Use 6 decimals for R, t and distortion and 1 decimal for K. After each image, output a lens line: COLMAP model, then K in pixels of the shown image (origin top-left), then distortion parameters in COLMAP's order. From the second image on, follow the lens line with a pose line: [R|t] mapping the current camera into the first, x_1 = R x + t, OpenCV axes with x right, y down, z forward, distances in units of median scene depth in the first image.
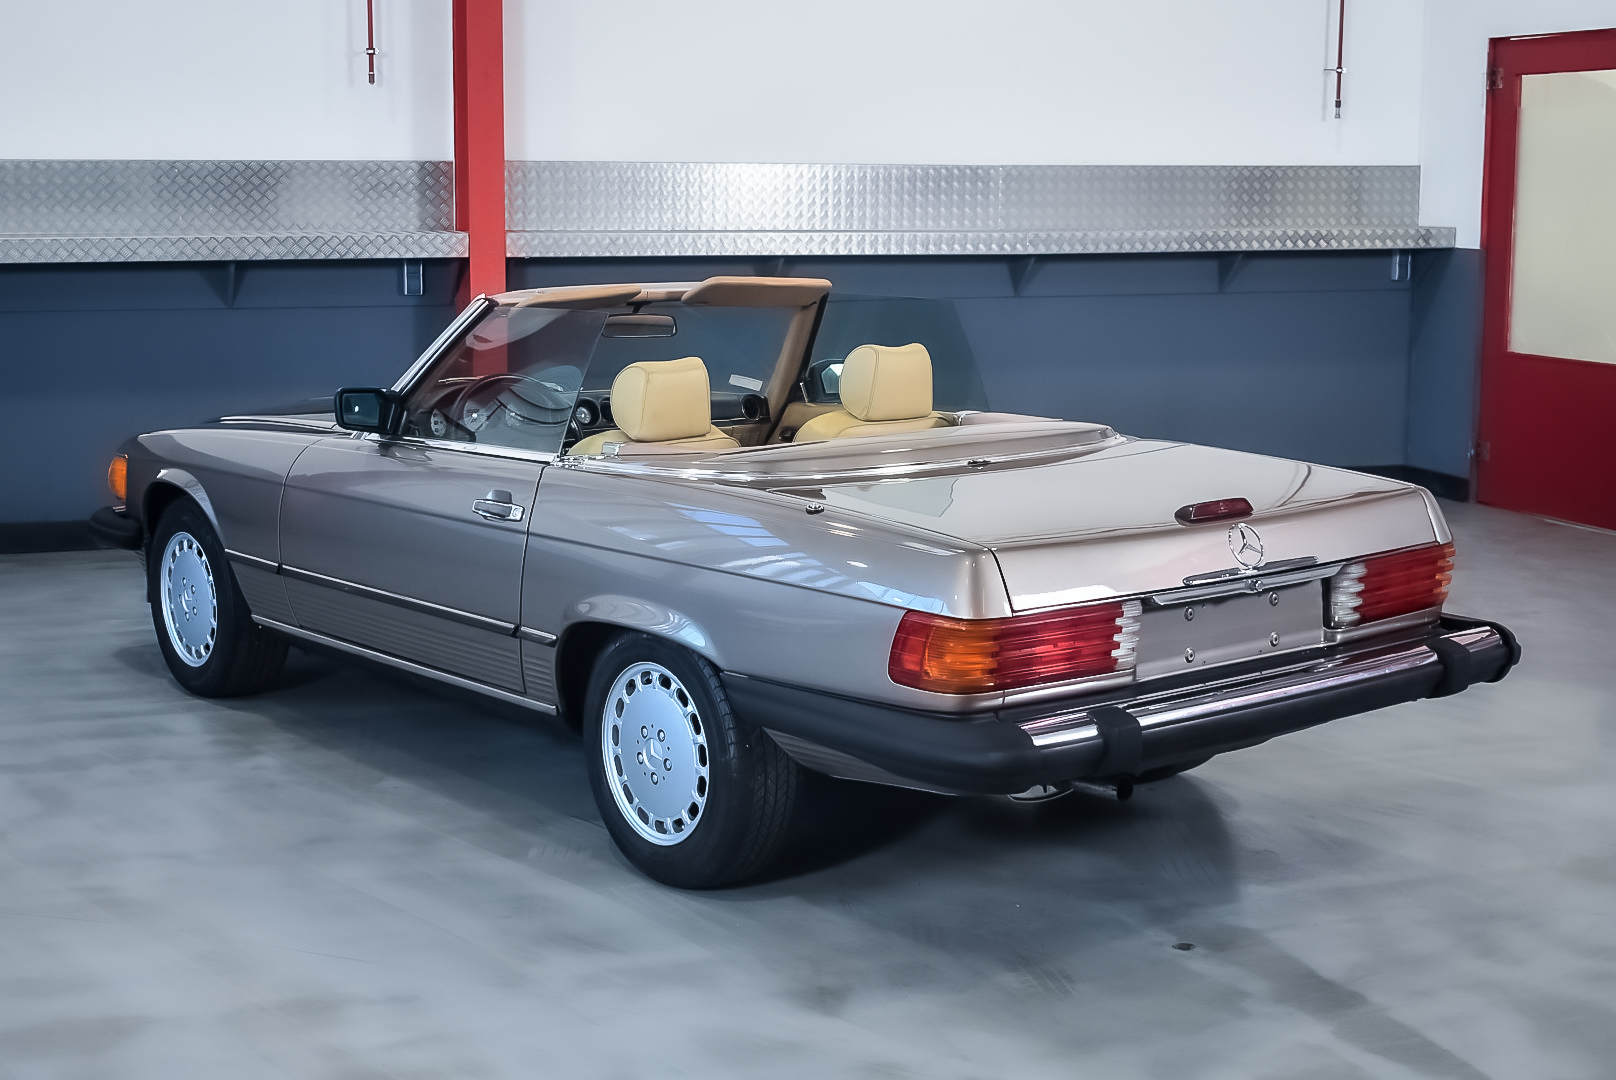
lens RADIAL K [[2359.8, 0, 801.4], [0, 2359.8, 533.8], [0, 0, 1]] dist [-0.043594, 0.000000]
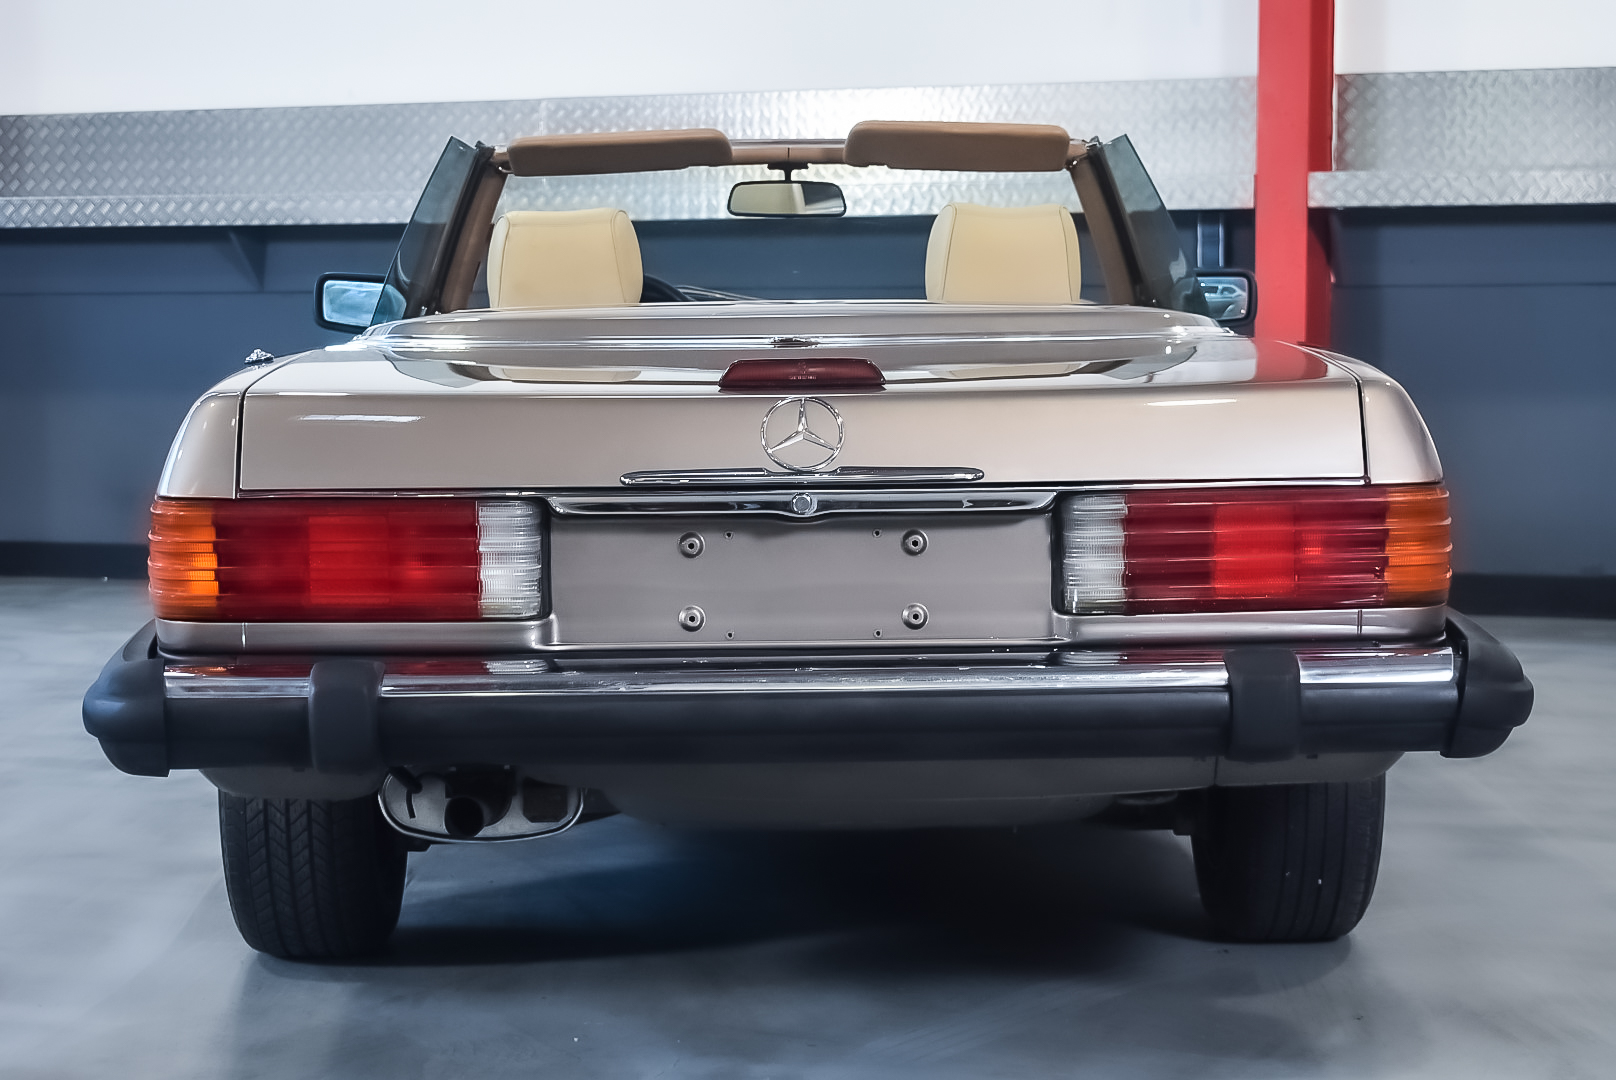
lens RADIAL K [[3088.7, 0, 809.3], [0, 3088.7, 543.3], [0, 0, 1]] dist [0.054957, 0.000000]
pose [[0.790650, 0.042817, -0.610769, 0.617458], [-0.086120, 0.995412, -0.041703, 0.059539], [0.606181, 0.085572, 0.790710, 0.401016]]
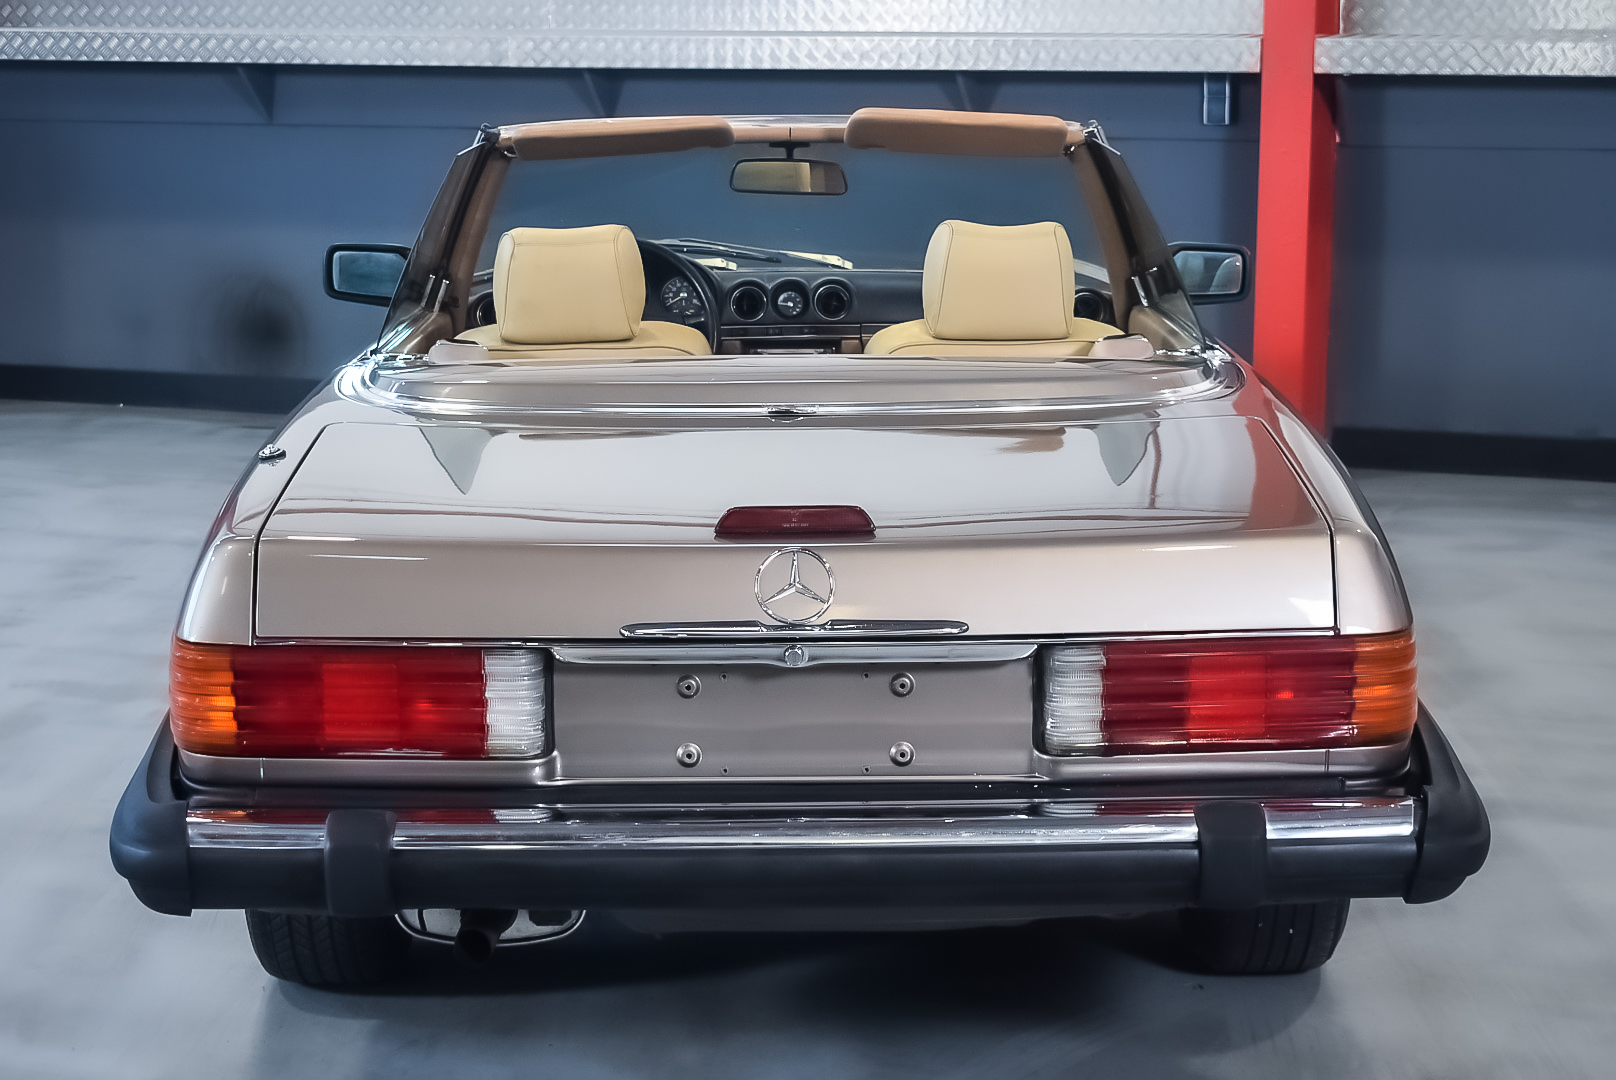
lens RADIAL K [[3088.7, 0, 806.5], [0, 3088.7, 551.2], [0, 0, 1]] dist [0.054957, 0.000000]
pose [[0.787062, 0.114221, -0.606207, 0.630911], [-0.090462, 0.993455, 0.069735, -0.055331], [0.610205, -0.000047, 0.792244, 0.375259]]
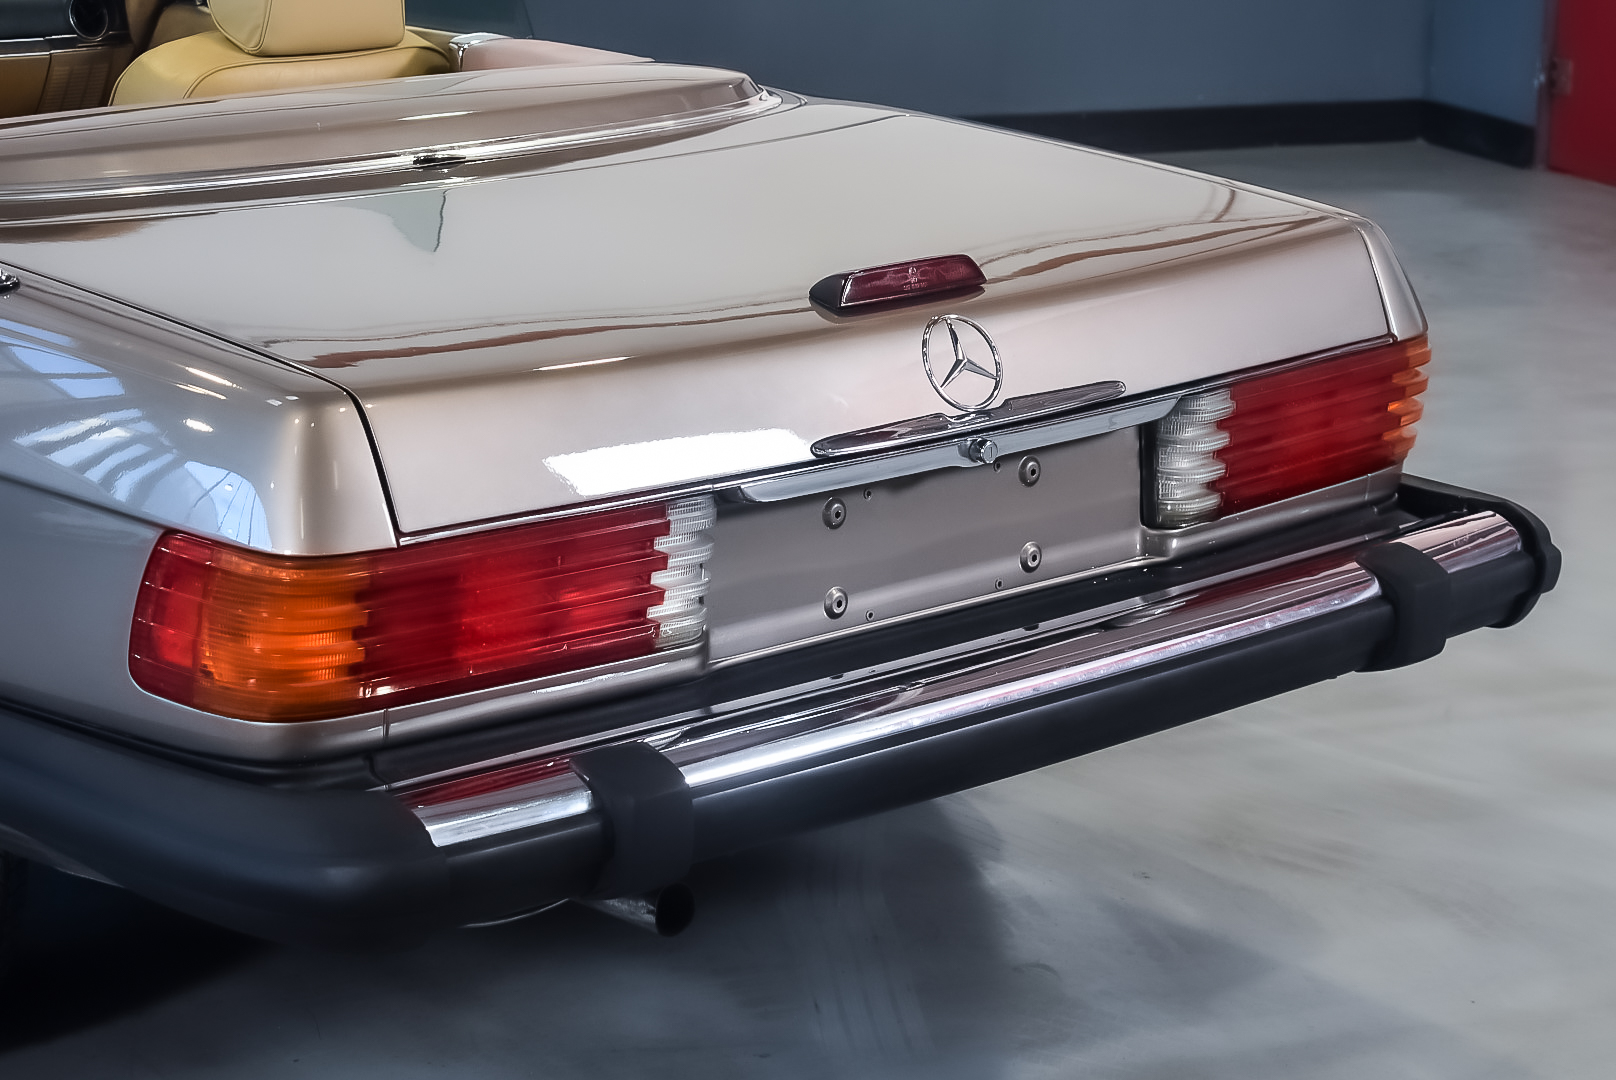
lens RADIAL K [[3734.7, 0, 806.1], [0, 3734.7, 542.2], [0, 0, 1]] dist [0.058227, 0.000000]
pose [[0.997260, -0.003278, 0.073904, 0.100195], [-0.004230, 0.994856, 0.101212, -0.032533], [-0.073856, -0.101247, 0.992116, 0.264382]]
